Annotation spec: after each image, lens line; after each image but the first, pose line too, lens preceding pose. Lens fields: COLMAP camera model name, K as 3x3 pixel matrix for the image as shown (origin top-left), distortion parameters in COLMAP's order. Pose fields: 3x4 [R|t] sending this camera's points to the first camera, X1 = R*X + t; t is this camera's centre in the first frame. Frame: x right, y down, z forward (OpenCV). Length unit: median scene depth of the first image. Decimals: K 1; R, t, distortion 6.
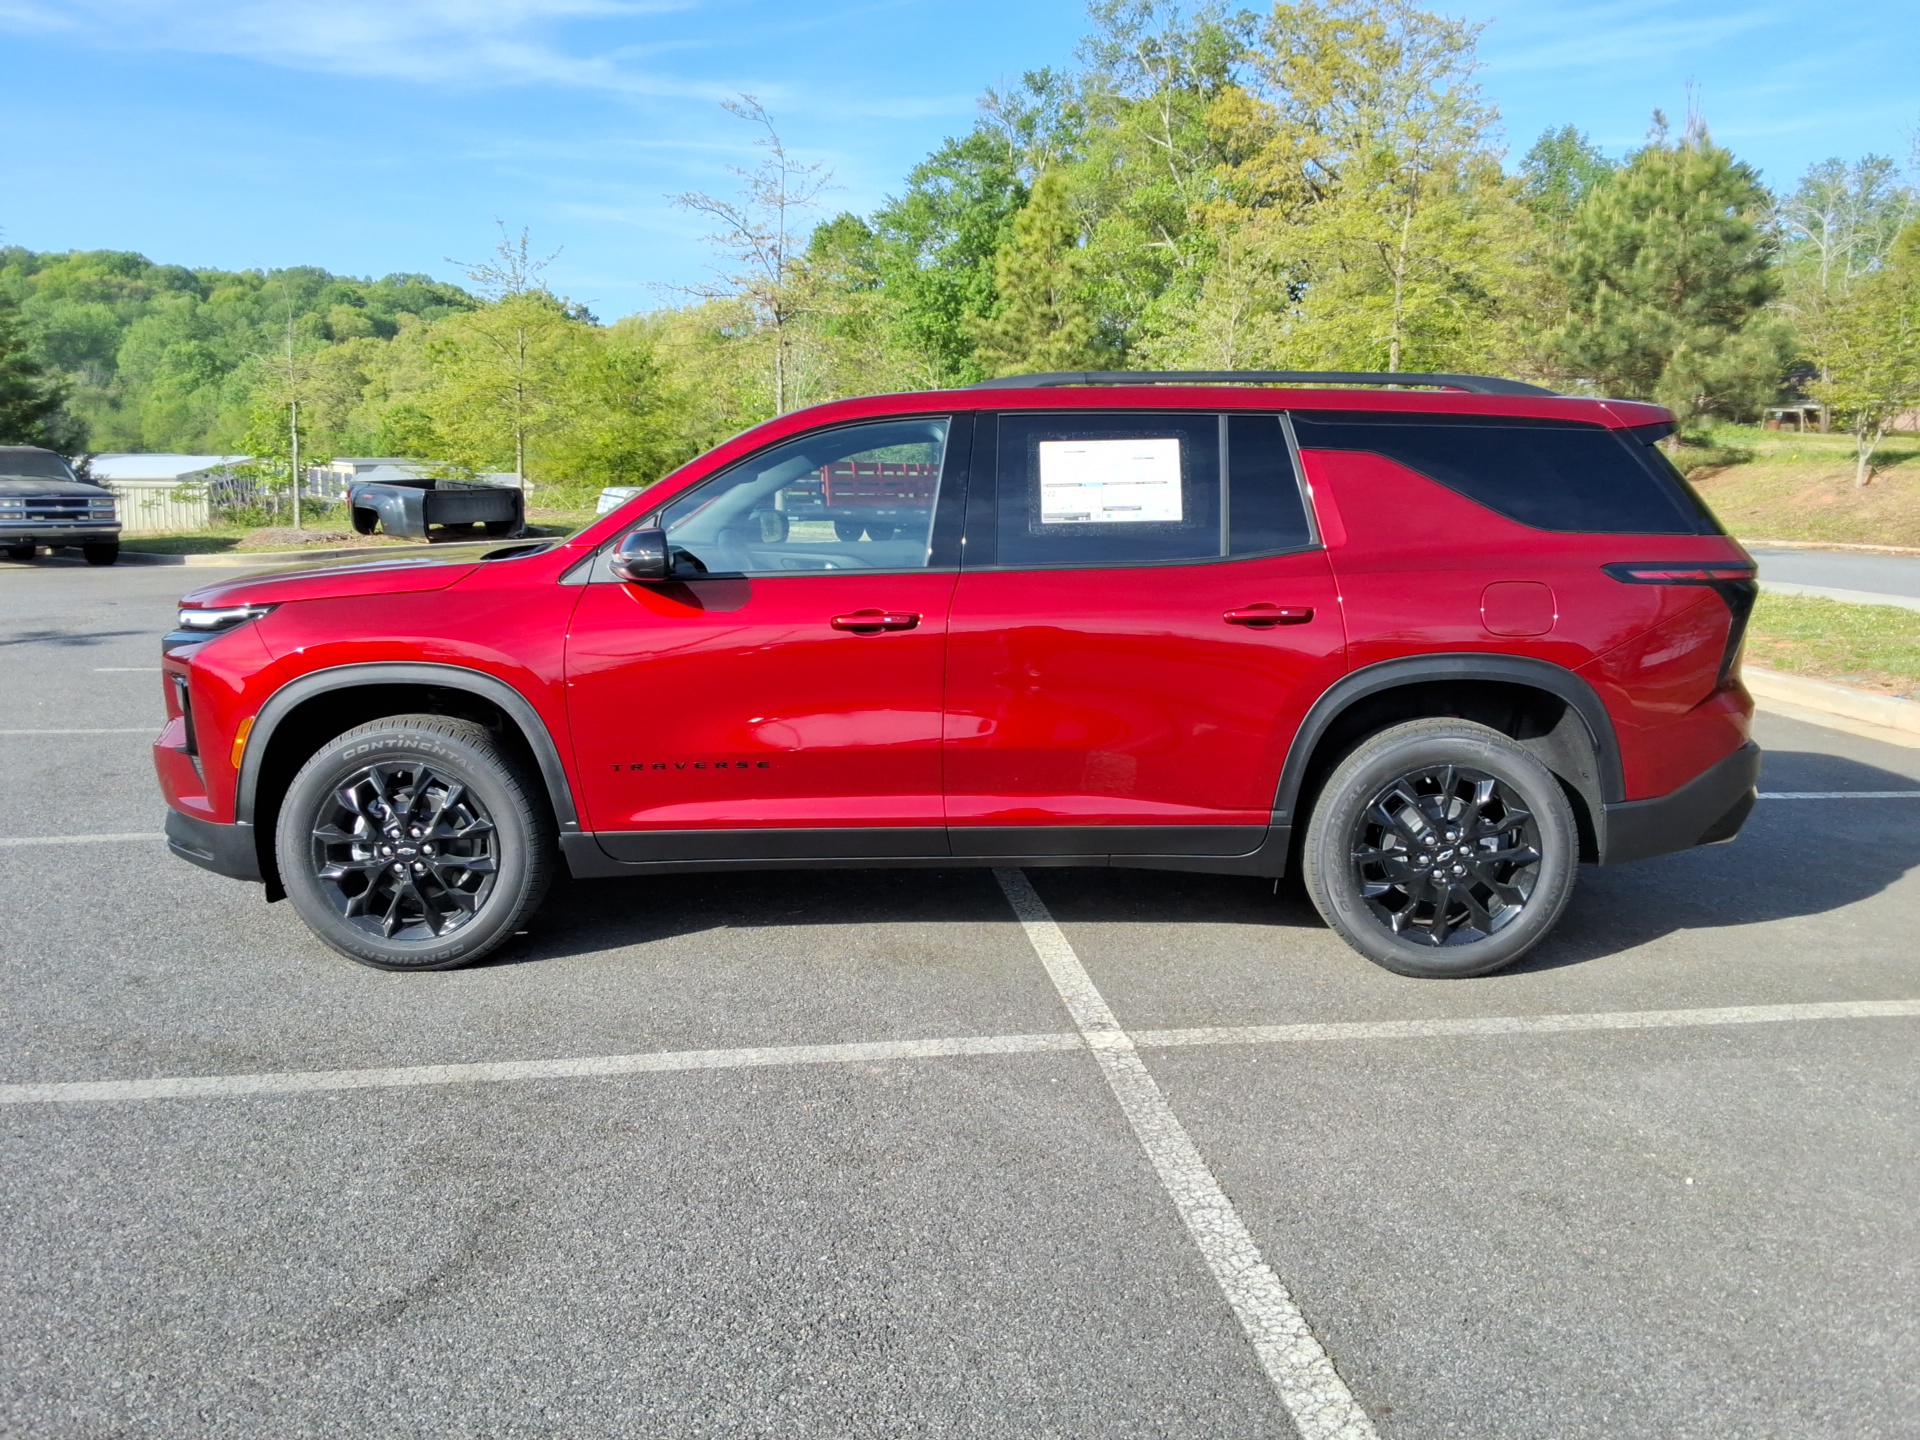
lens RADIAL K [[1534.3, 0, 990.0], [0, 1534.3, 705.3], [0, 0, 1]] dist [0.067484, -0.111530]
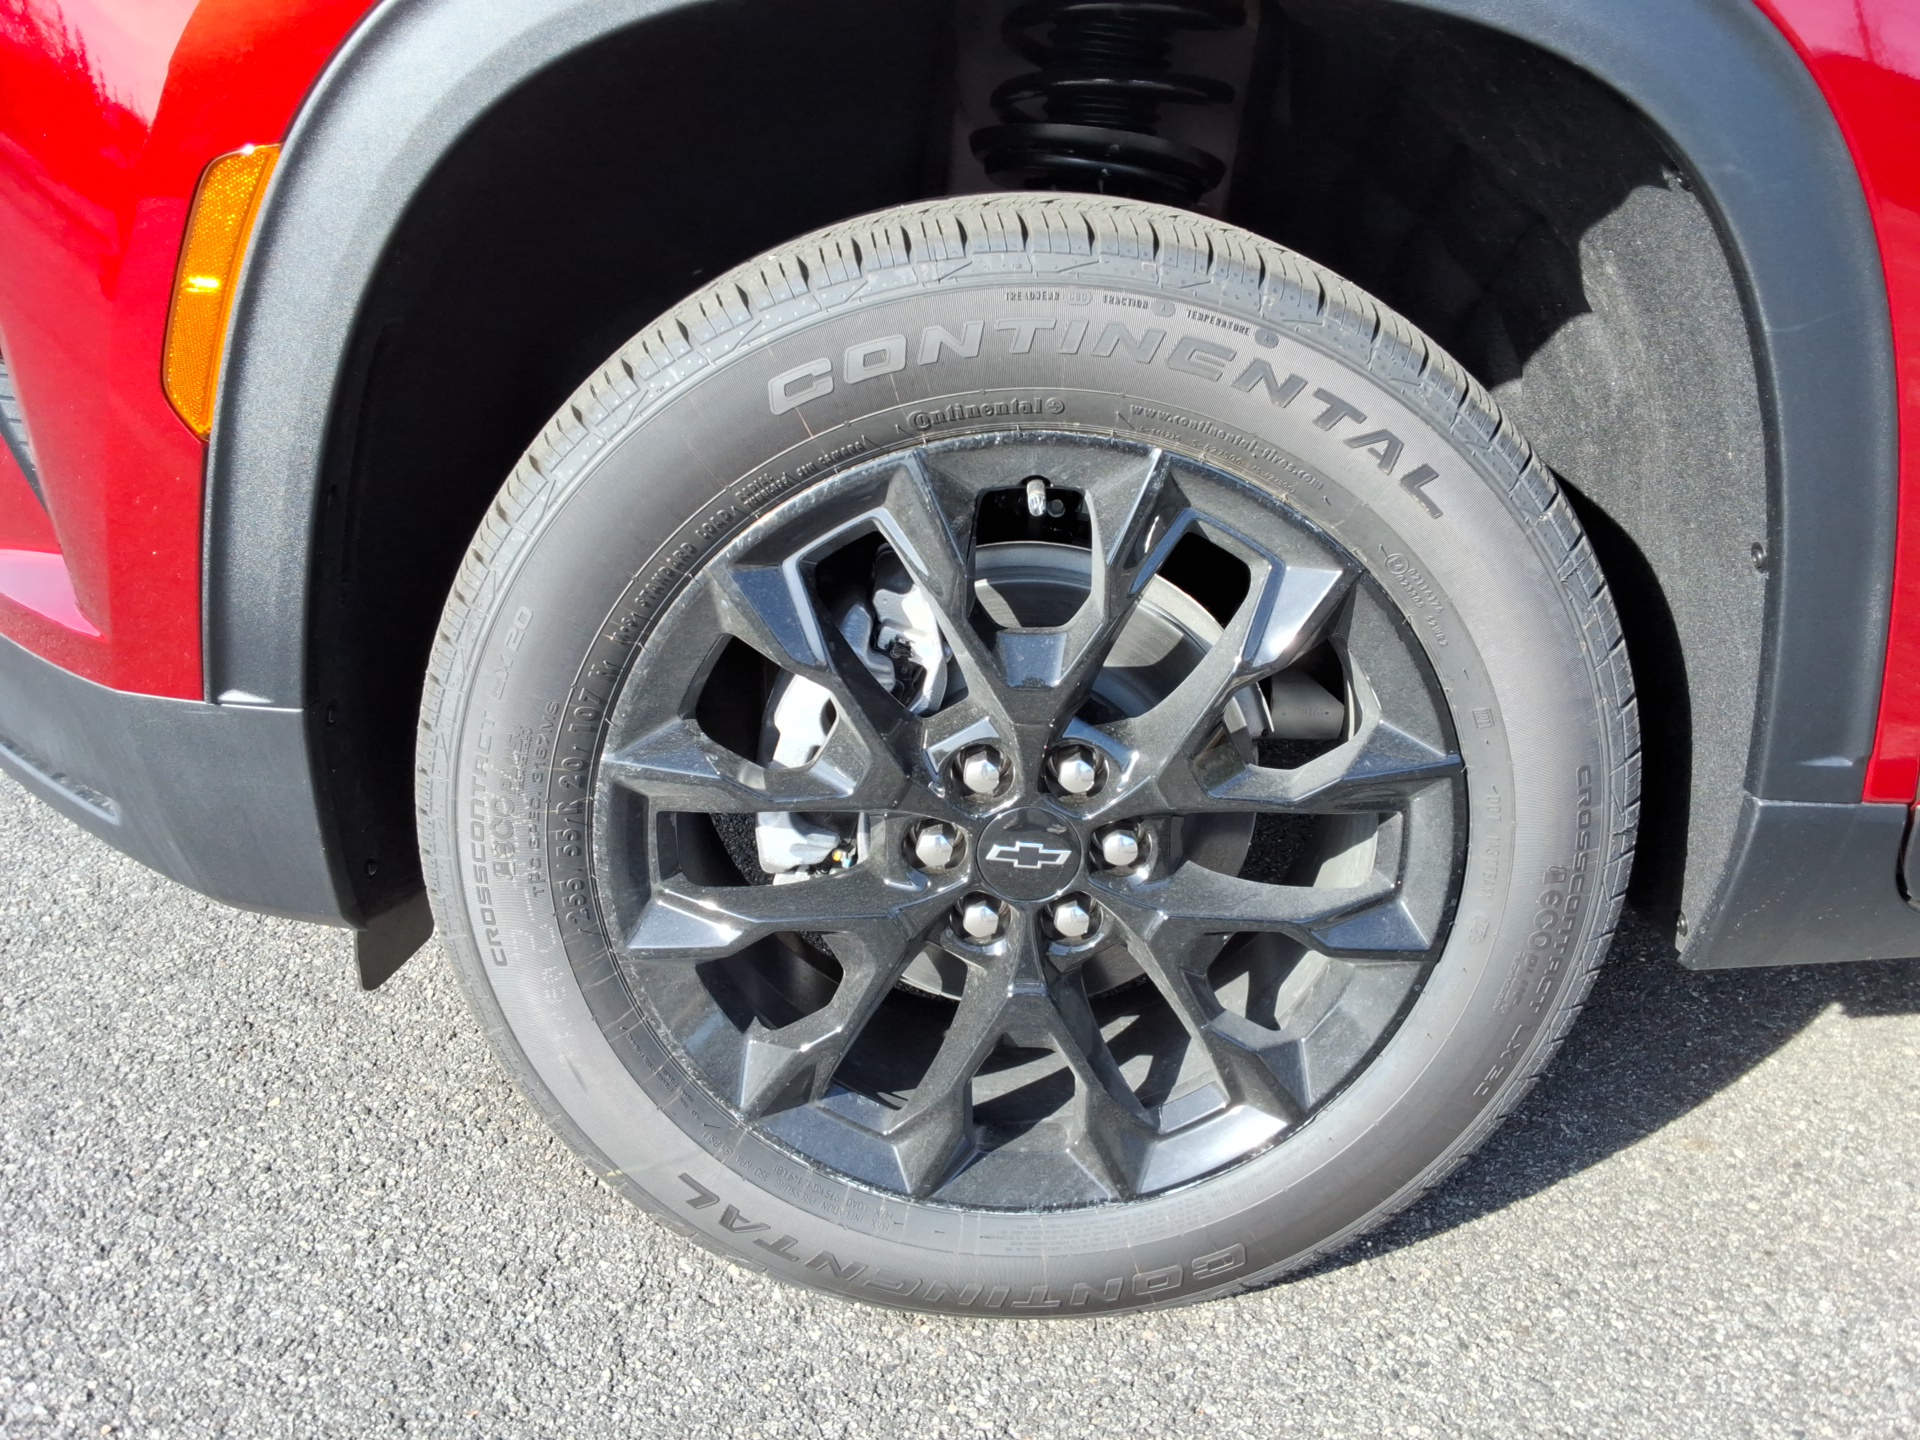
lens RADIAL K [[1528.9, 0, 982.4], [0, 1528.9, 707.5], [0, 0, 1]] dist [0.118743, -0.181894]
pose [[0.999166, 0.035345, 0.020423, -0.388654], [-0.039062, 0.973135, 0.226898, 0.026090], [-0.011855, -0.227507, 0.973704, 0.796383]]
